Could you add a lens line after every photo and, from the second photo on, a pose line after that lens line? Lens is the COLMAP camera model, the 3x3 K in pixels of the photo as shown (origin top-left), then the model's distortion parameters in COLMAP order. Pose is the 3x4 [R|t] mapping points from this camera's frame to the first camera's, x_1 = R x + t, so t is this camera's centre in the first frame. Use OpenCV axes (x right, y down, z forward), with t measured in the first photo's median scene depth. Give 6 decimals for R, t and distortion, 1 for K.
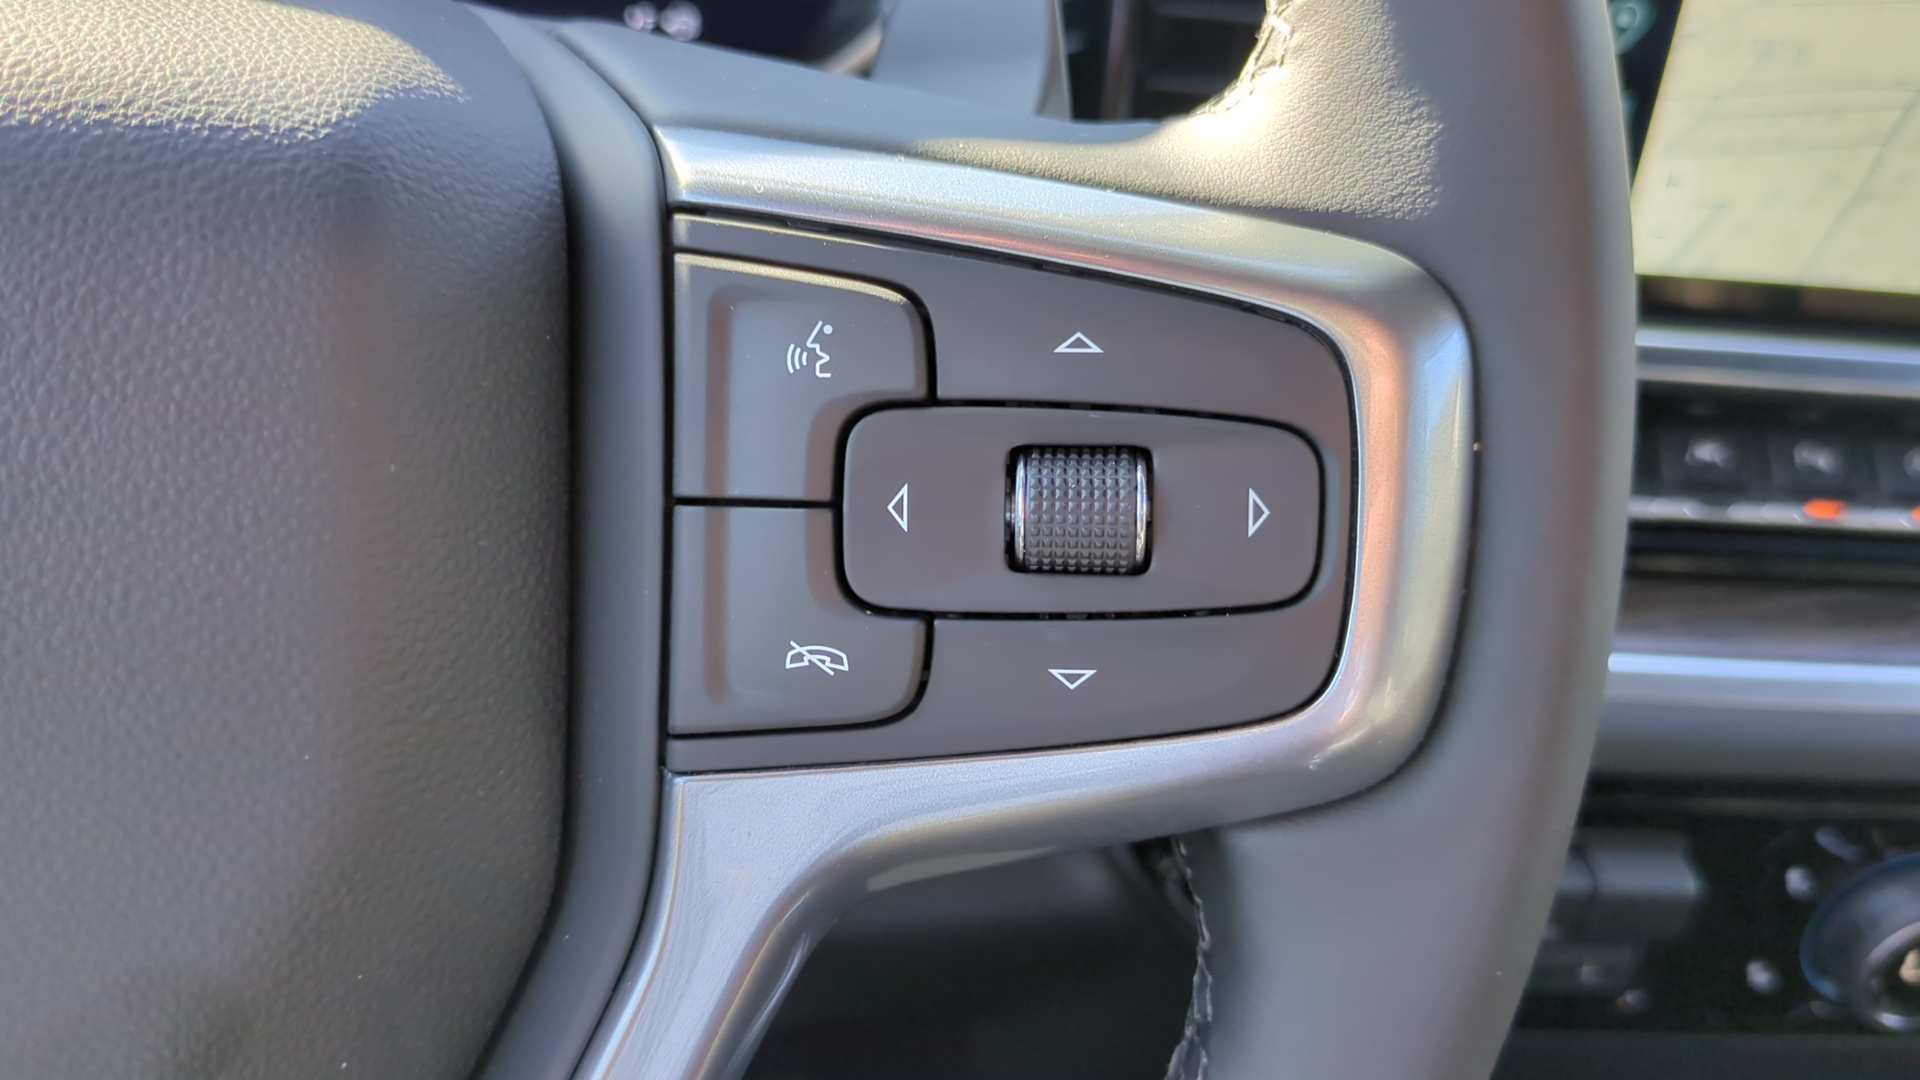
lens RADIAL K [[1634.2, 0, 960.0], [0, 1634.2, 540.0], [0, 0, 1]] dist [0.069415, -0.098518]
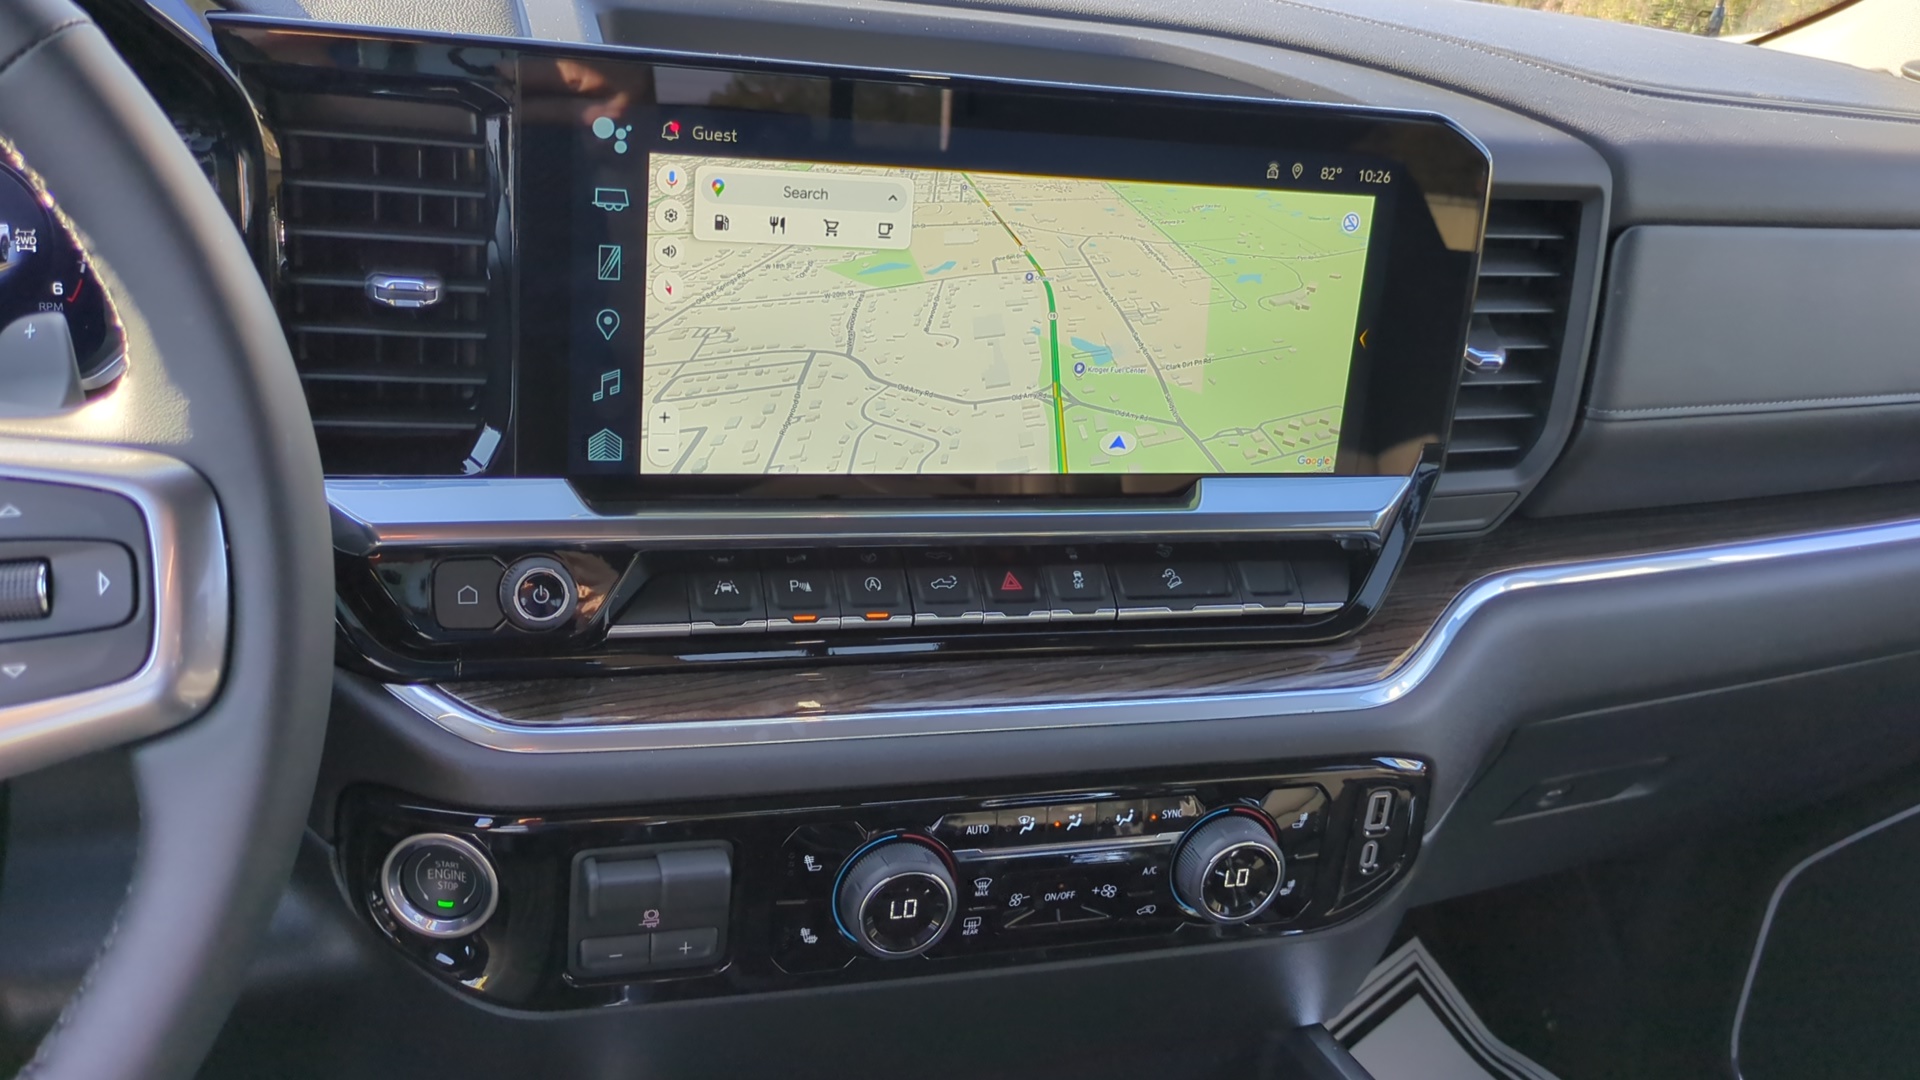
lens RADIAL K [[1634.2, 0, 960.0], [0, 1634.2, 540.0], [0, 0, 1]] dist [0.069415, -0.098518]
pose [[0.965052, -0.074420, 0.251270, 0.704355], [0.110966, 0.984674, -0.134551, 0.332732], [-0.237406, 0.157731, 0.958519, -1.296250]]
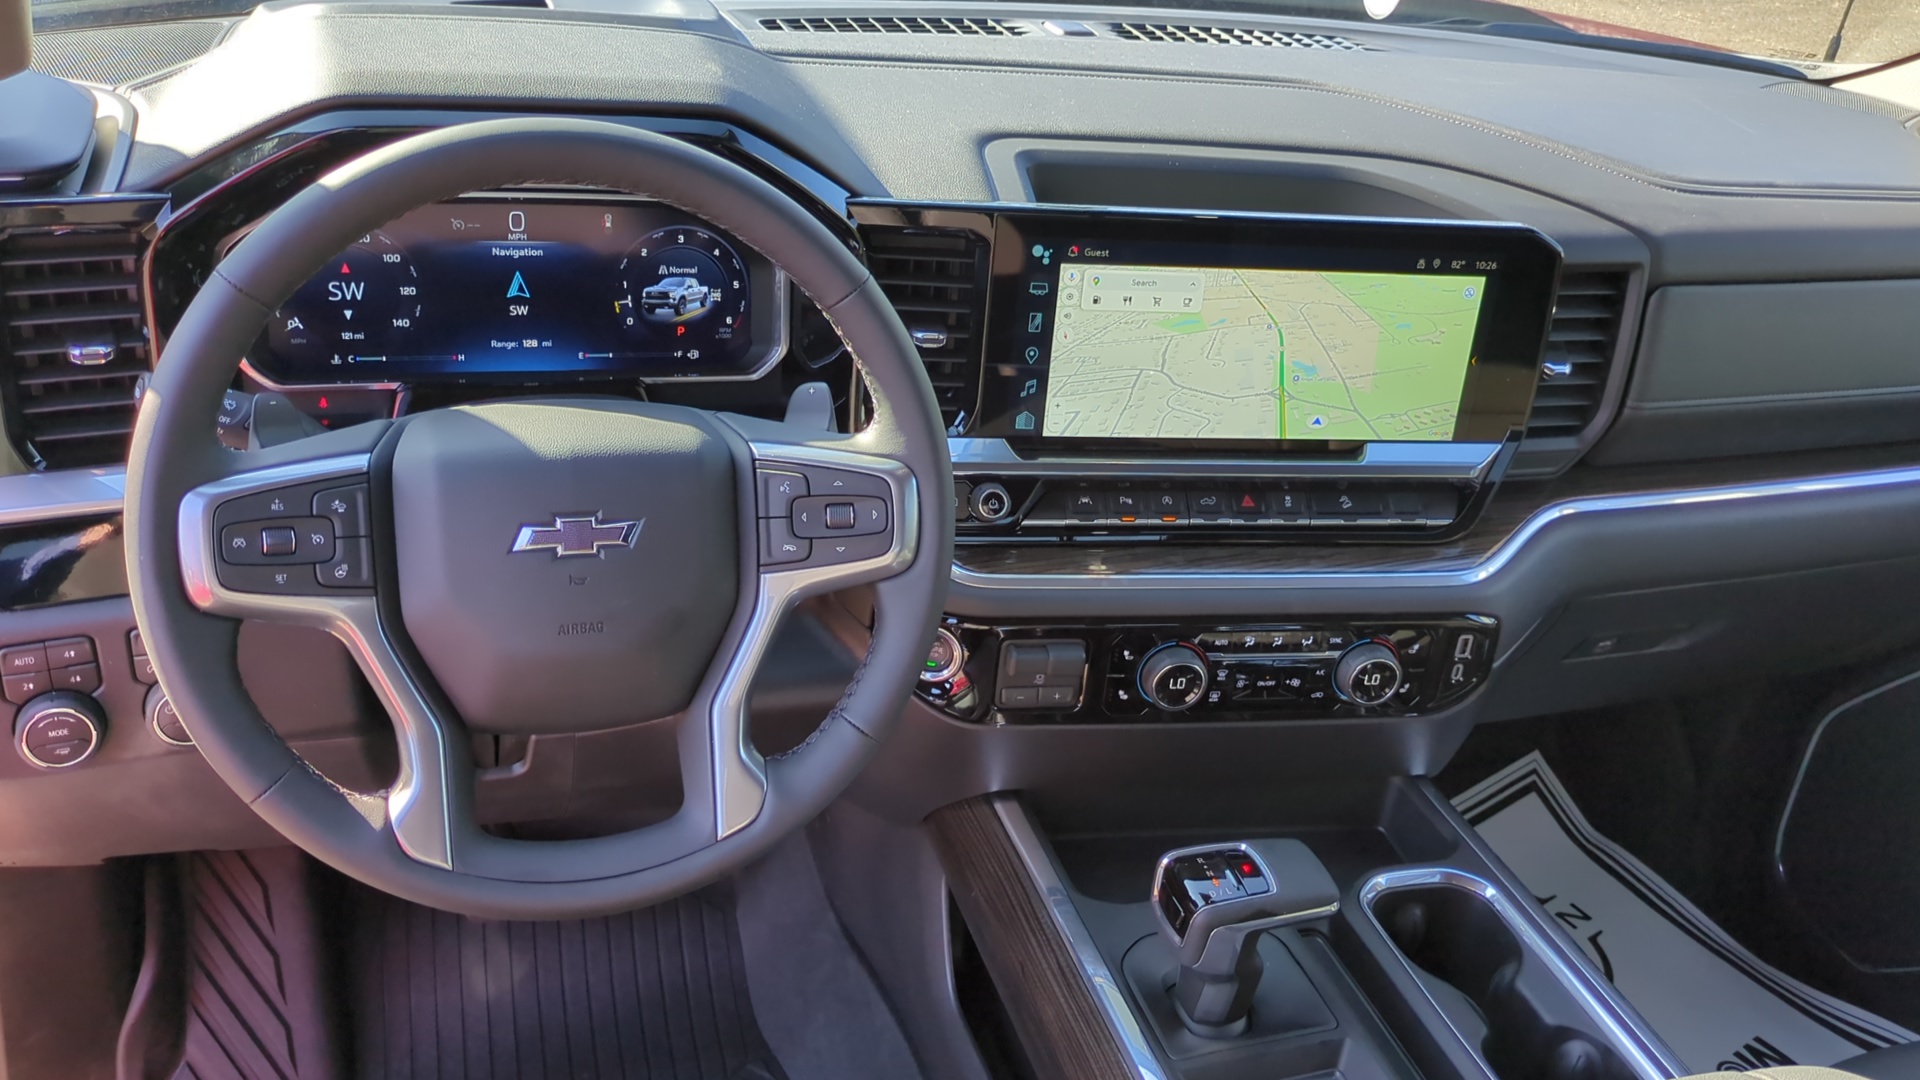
lens RADIAL K [[1634.2, 0, 960.0], [0, 1634.2, 540.0], [0, 0, 1]] dist [0.069415, -0.098518]
pose [[0.991285, -0.051972, 0.121046, -0.172840], [0.057164, 0.997571, -0.039816, 0.275633], [-0.118683, 0.046389, 0.991848, -4.010030]]
